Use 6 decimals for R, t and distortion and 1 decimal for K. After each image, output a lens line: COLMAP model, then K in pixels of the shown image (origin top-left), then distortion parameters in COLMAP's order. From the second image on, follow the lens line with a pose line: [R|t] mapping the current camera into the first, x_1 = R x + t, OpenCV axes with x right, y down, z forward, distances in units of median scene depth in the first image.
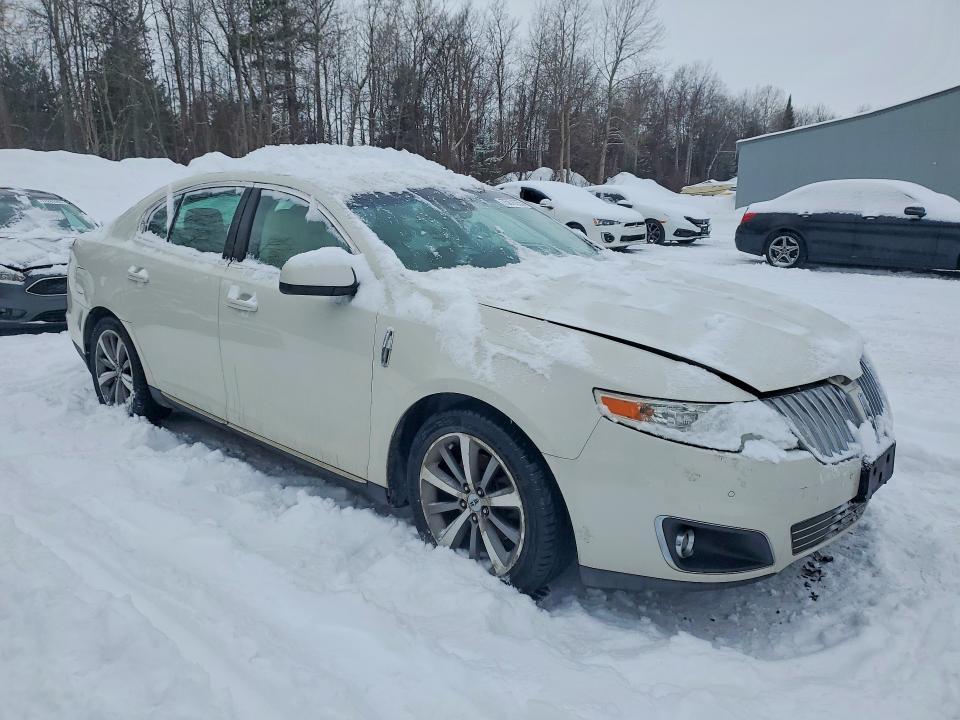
lens RADIAL K [[770.5, 0, 480.0], [0, 770.5, 360.0], [0, 0, 1]] dist [0.058137, -0.055437]
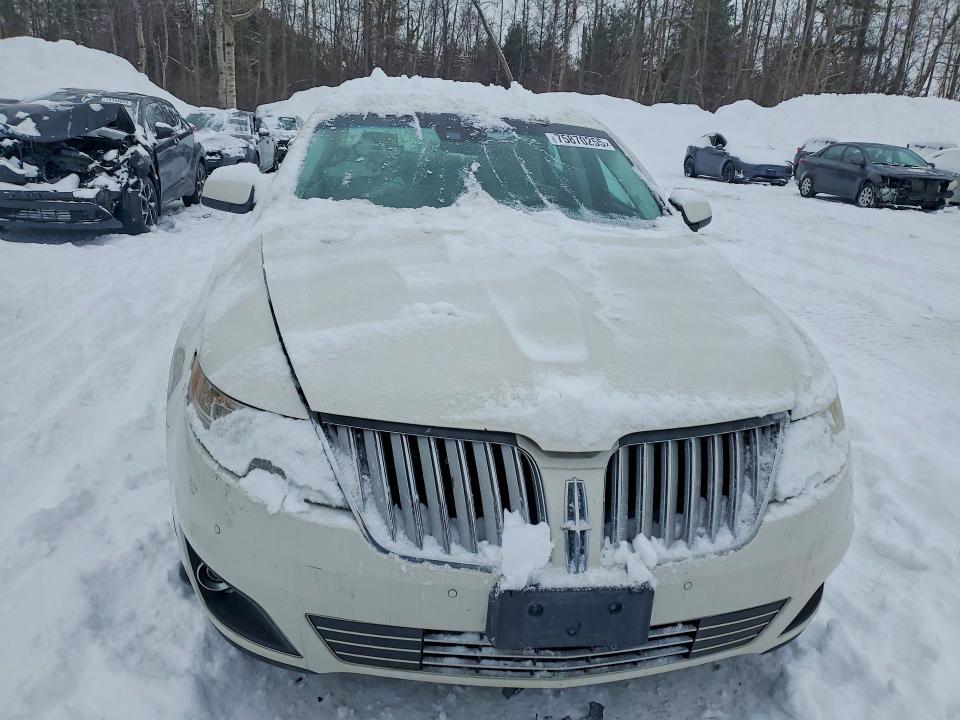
lens RADIAL K [[770.5, 0, 480.0], [0, 770.5, 360.0], [0, 0, 1]] dist [0.058137, -0.055437]
pose [[0.749273, 0.243539, -0.615856, 0.646019], [-0.208475, 0.969389, 0.129704, -0.087776], [0.628592, 0.031207, 0.777109, 0.417480]]
